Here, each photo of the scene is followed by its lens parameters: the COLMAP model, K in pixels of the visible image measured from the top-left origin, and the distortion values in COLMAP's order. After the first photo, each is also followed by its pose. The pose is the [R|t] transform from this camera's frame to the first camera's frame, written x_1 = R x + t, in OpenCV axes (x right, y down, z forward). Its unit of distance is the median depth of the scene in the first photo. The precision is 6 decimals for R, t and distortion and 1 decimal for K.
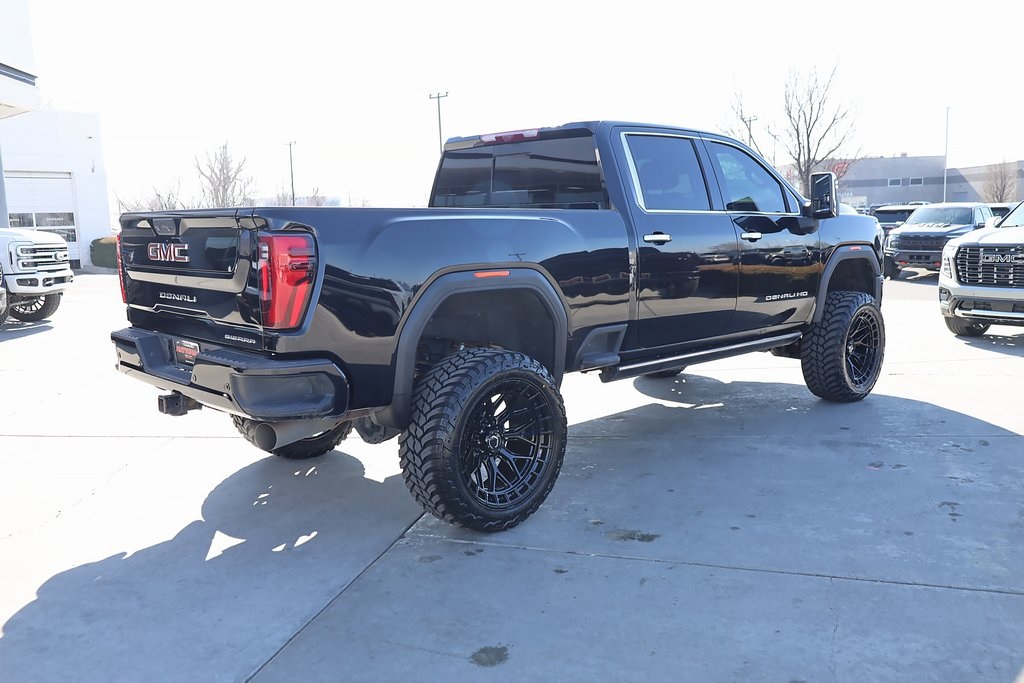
lens RADIAL K [[905.7, 0, 512.0], [0, 905.7, 341.5], [0, 0, 1]] dist [-0.022415, 0.003485]
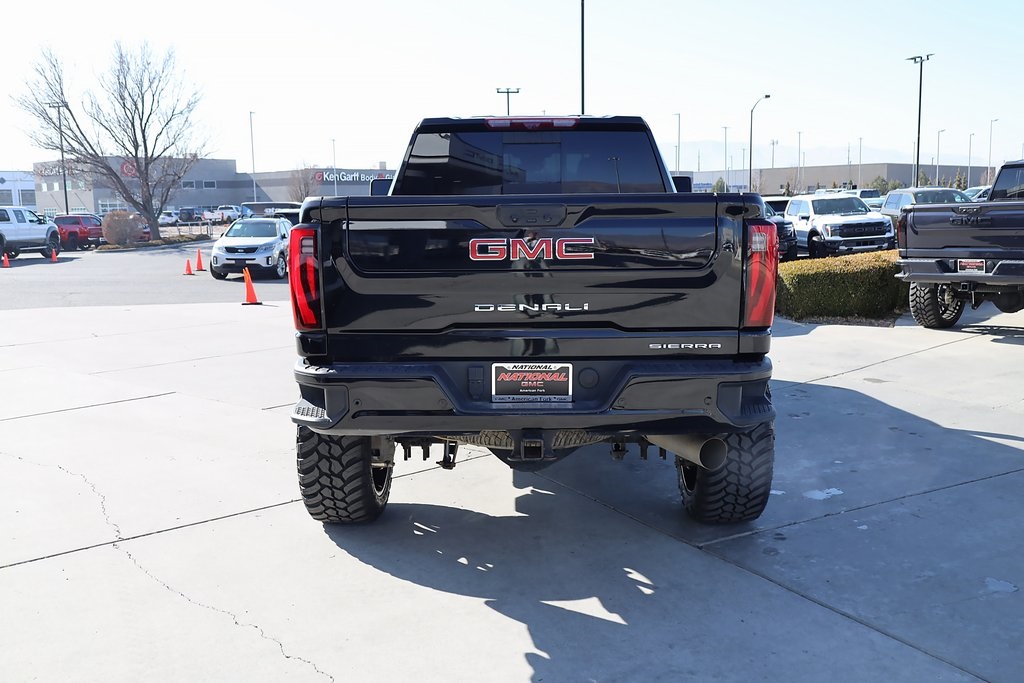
lens RADIAL K [[988.9, 0, 512.0], [0, 988.9, 341.5], [0, 0, 1]] dist [0.003389, -0.002446]
pose [[0.664934, -0.085001, 0.742049, -0.824224], [0.098502, 0.994805, 0.025688, -0.034535], [-0.740378, 0.056013, 0.669853, 0.364540]]
